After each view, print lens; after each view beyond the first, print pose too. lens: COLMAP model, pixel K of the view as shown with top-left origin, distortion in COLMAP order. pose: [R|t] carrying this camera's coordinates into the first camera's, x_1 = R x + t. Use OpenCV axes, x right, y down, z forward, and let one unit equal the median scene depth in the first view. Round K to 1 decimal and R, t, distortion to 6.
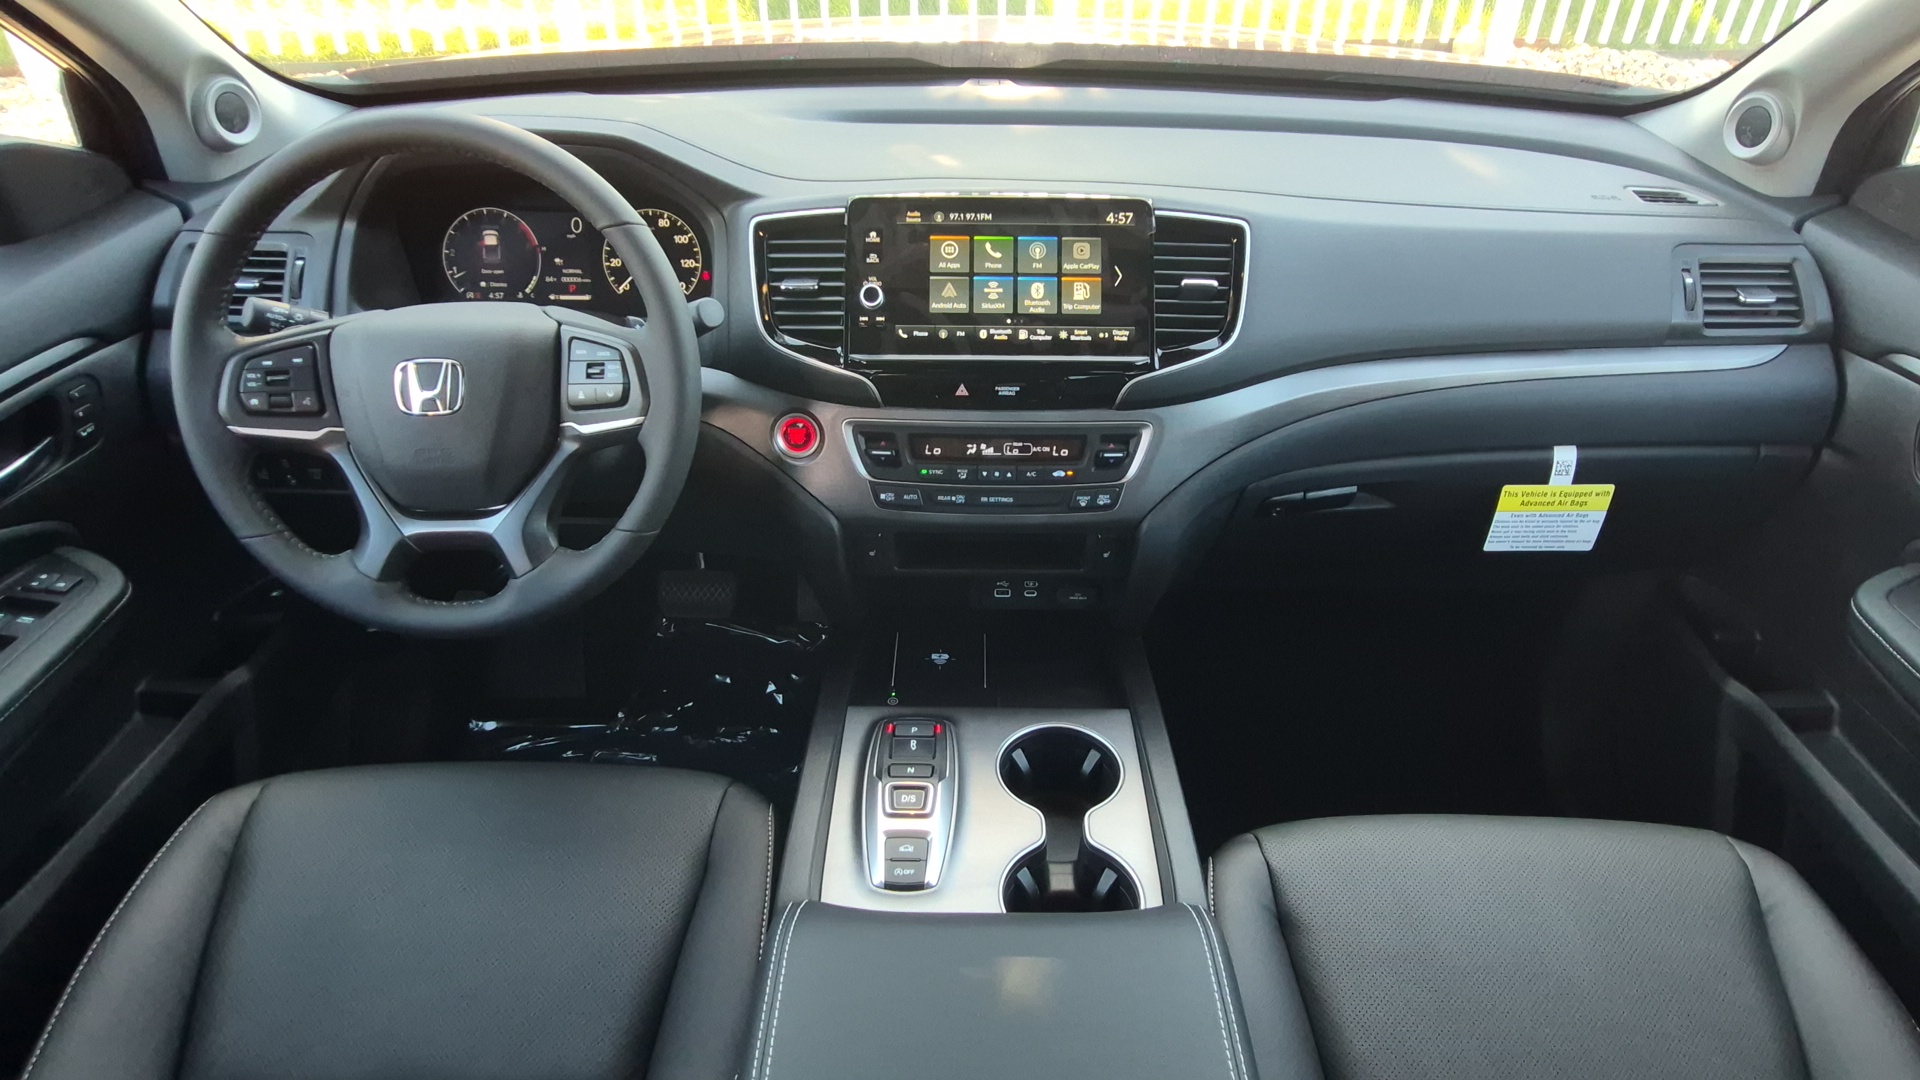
lens RADIAL K [[1085.9, 0, 964.0], [0, 1085.9, 530.7], [0, 0, 1]] dist [-0.021448, 0.000847]
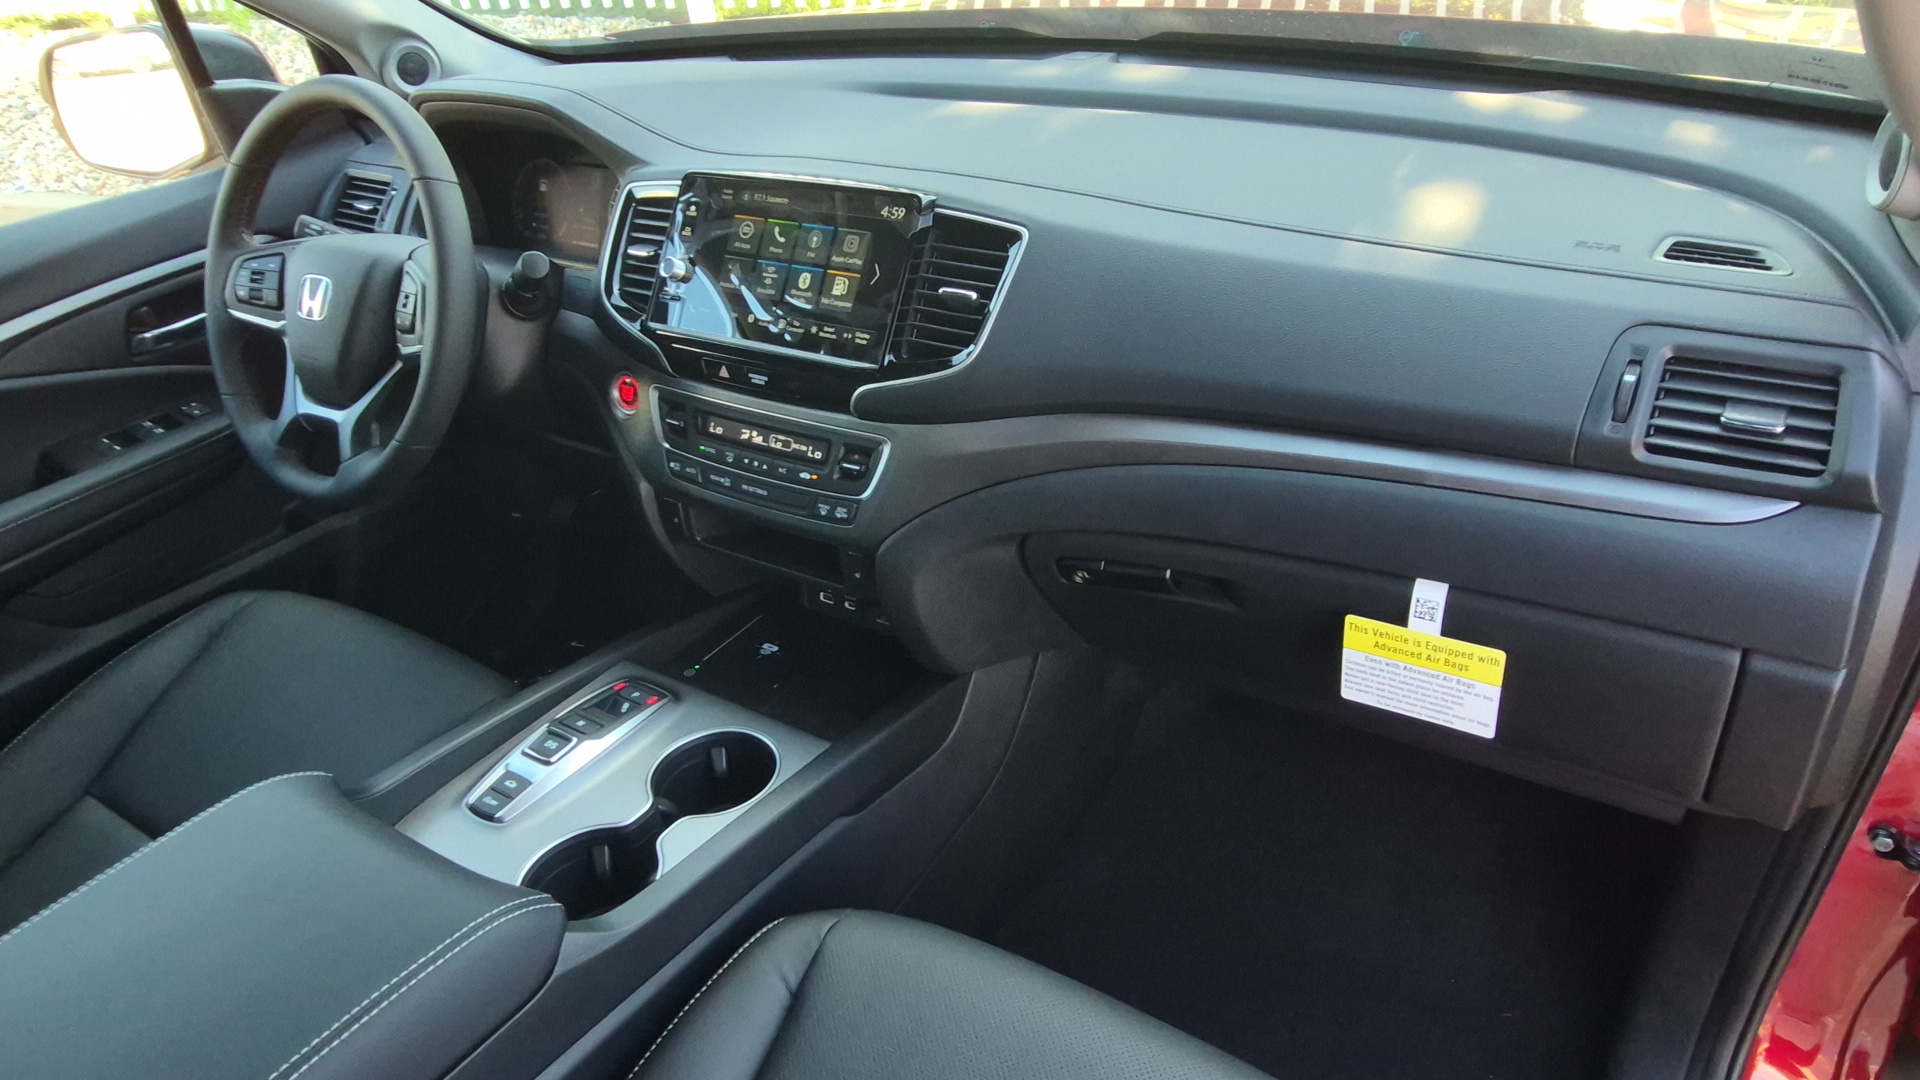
lens RADIAL K [[1246.9, 0, 986.0], [0, 1246.9, 532.4], [0, 0, 1]] dist [-0.025230, 0.000969]
pose [[0.840943, 0.213425, -0.497257, 0.768457], [-0.219753, 0.974442, 0.046596, -0.089245], [0.494492, 0.070089, 0.866351, 0.143805]]
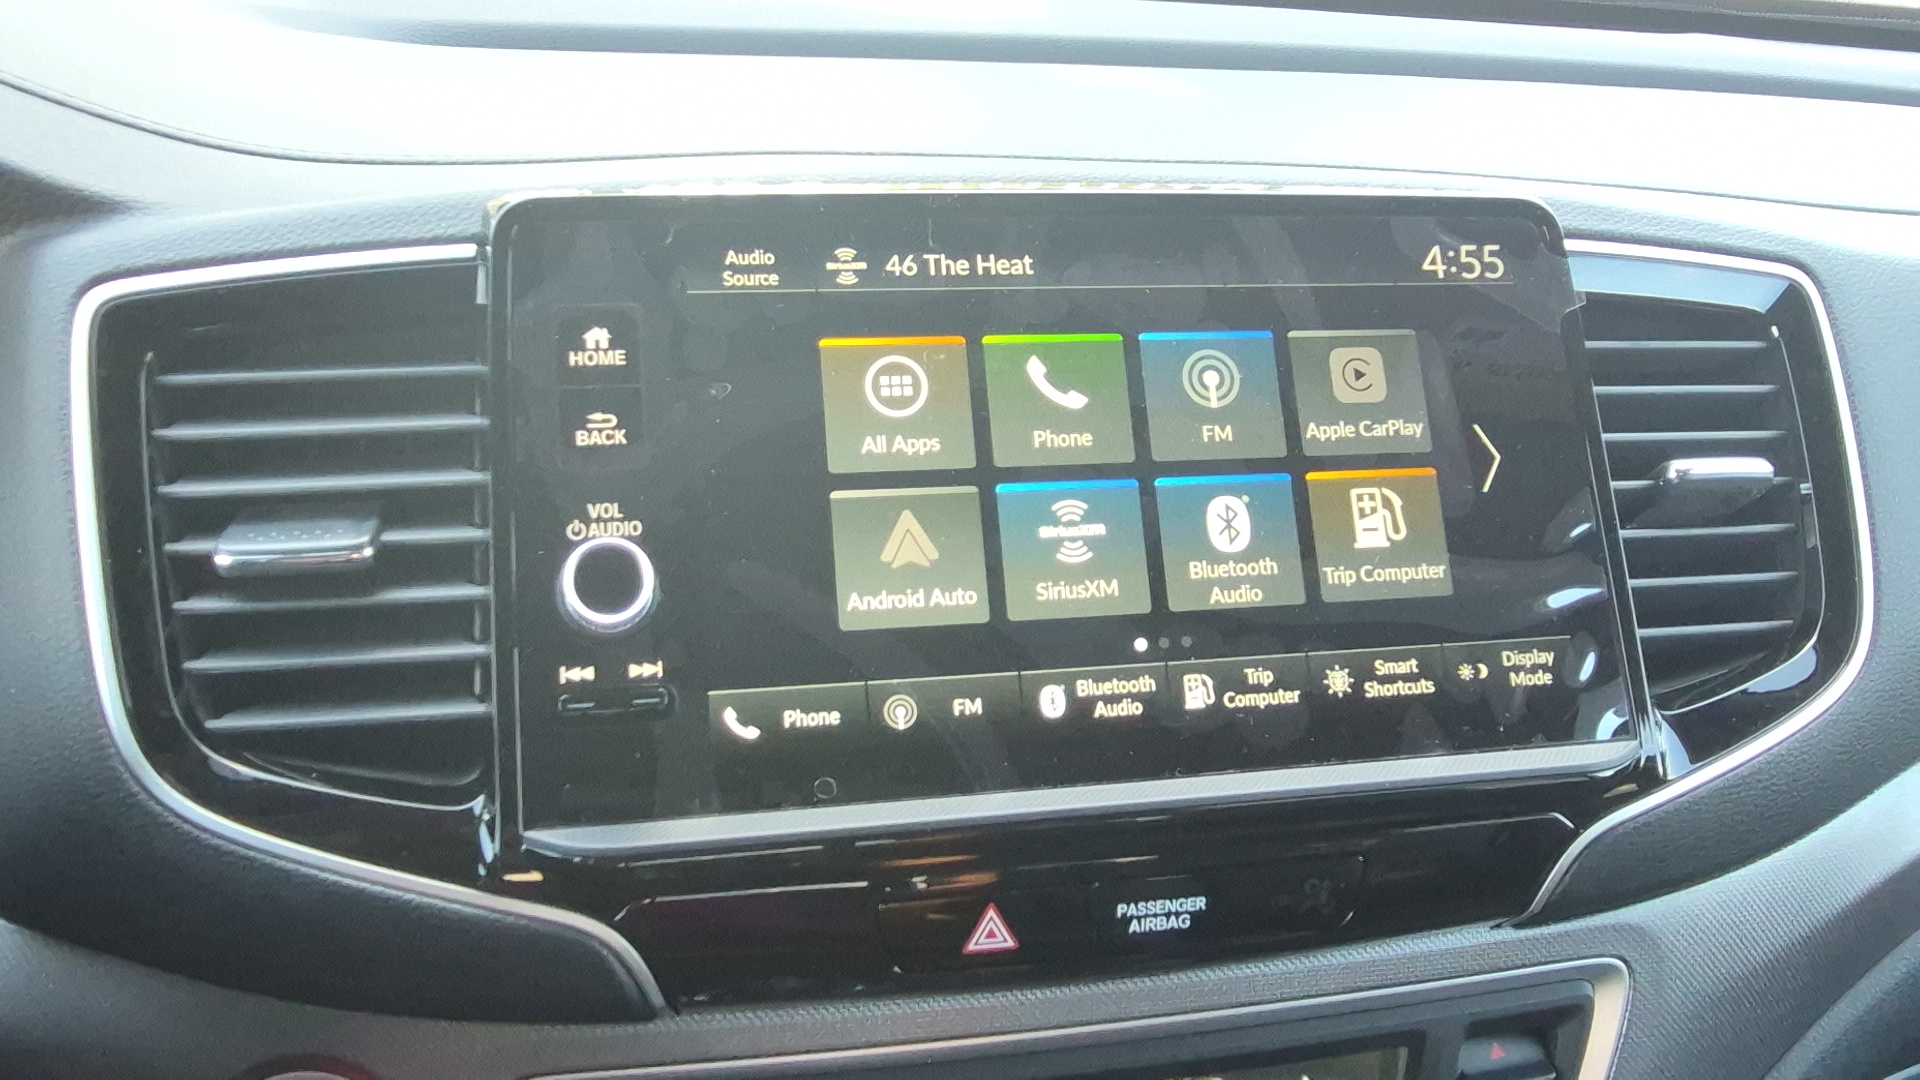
lens RADIAL K [[1584.1, 0, 938.8], [0, 1584.1, 534.0], [0, 0, 1]] dist [-0.009573, 0.004061]
pose [[0.975474, -0.051729, 0.213949, -0.084707], [0.083793, 0.986078, -0.143626, -0.163272], [-0.203540, 0.158030, 0.966229, 0.614853]]
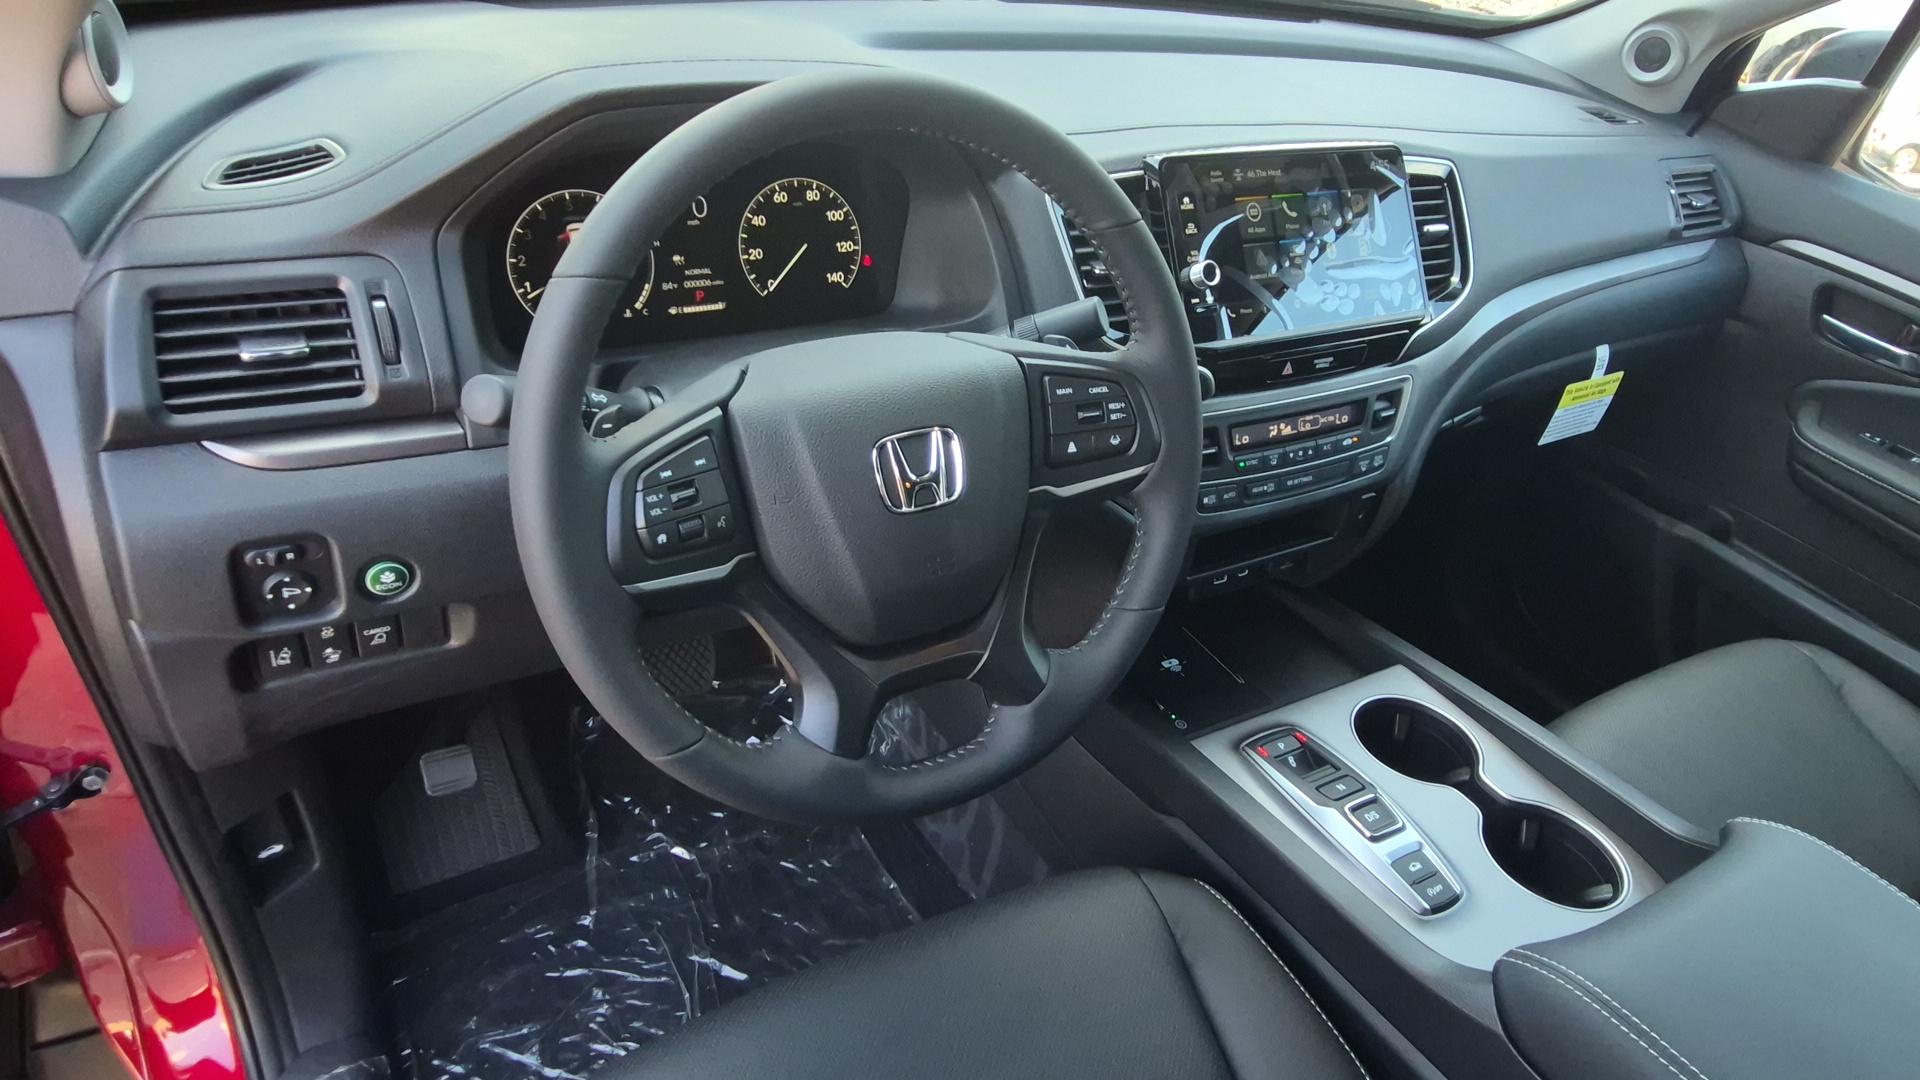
lens RADIAL K [[1162.8, 0, 953.5], [0, 1162.8, 532.1], [0, 0, 1]] dist [-0.021801, 0.002018]
pose [[0.858250, -0.202331, 0.471667, -0.700933], [0.170072, 0.979207, 0.110587, -0.145642], [-0.484234, -0.014694, 0.874815, 0.280283]]
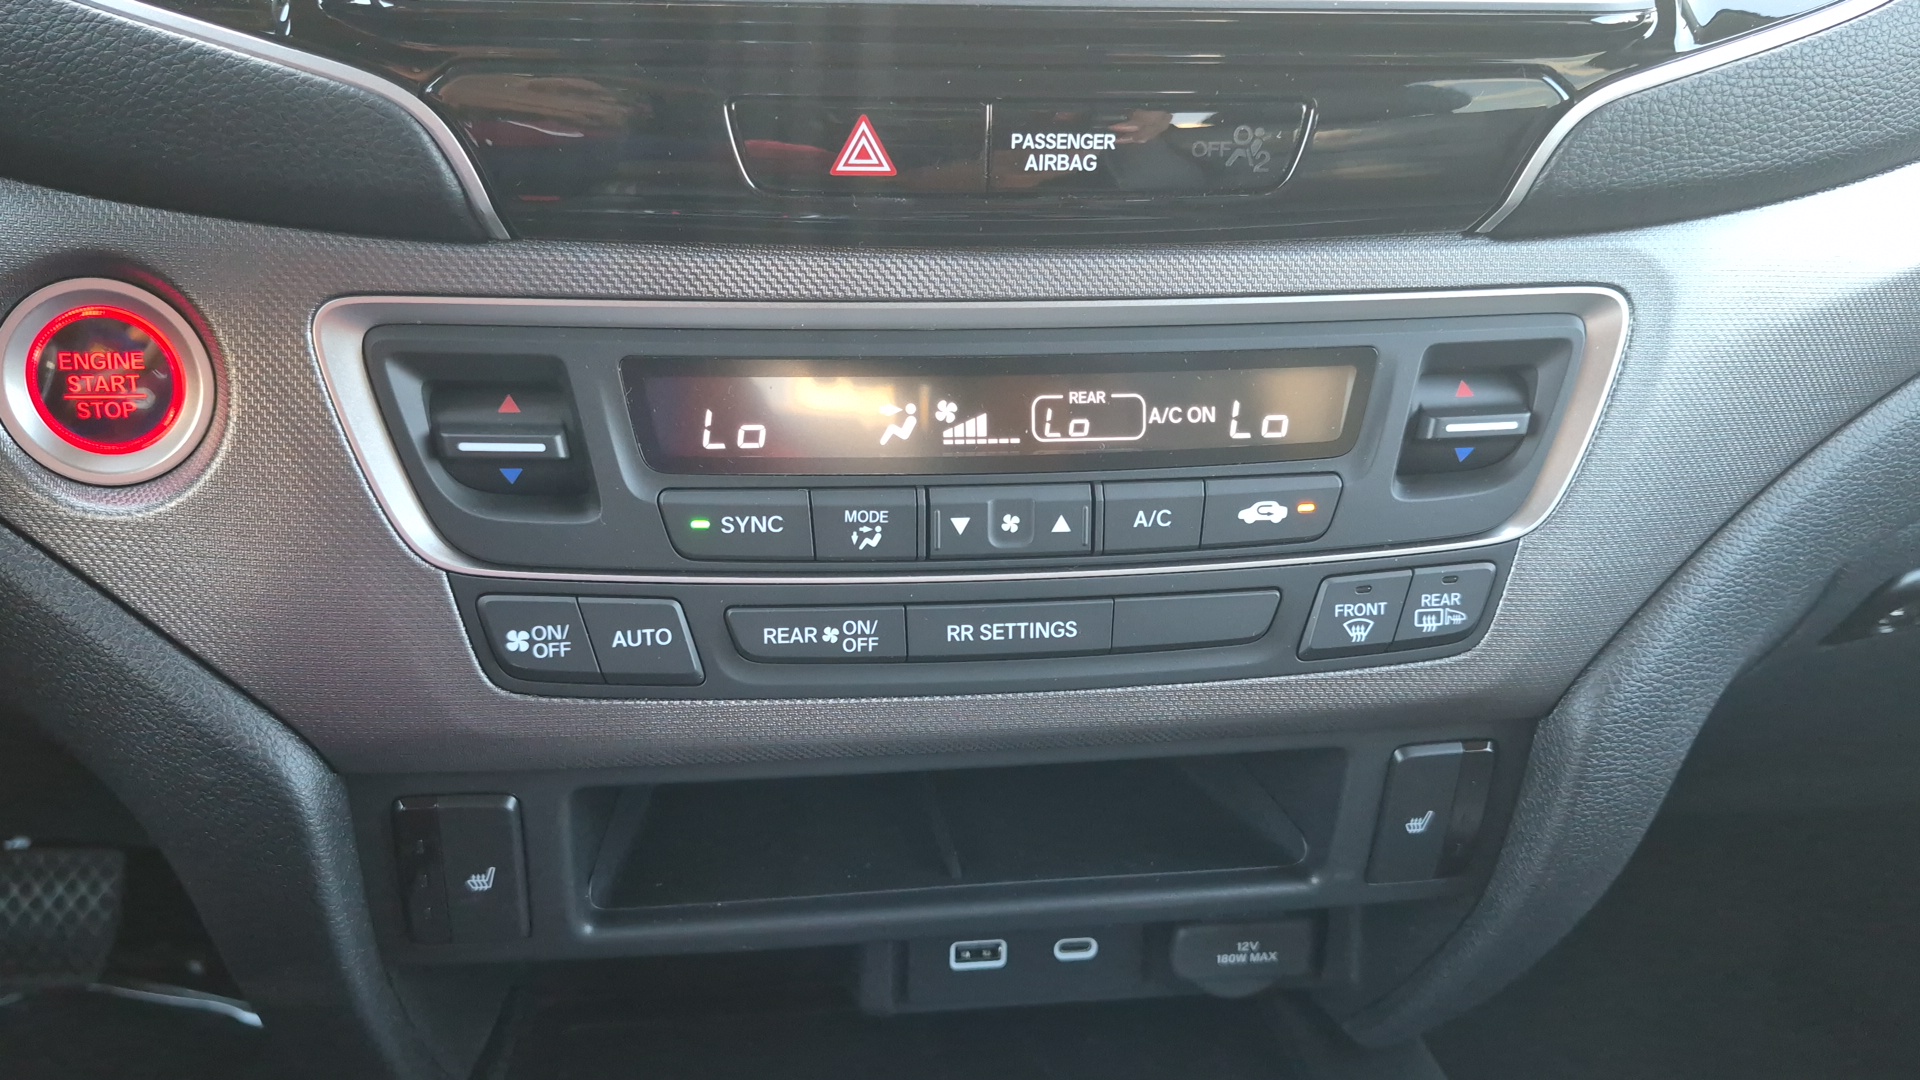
lens RADIAL K [[1601.7, 0, 922.4], [0, 1601.7, 532.8], [0, 0, 1]] dist [0.063735, -0.001556]
pose [[0.988756, -0.038062, 0.144613, -0.039199], [0.047032, 0.997142, -0.059121, -0.030384], [-0.141949, 0.065257, 0.987721, 0.658912]]
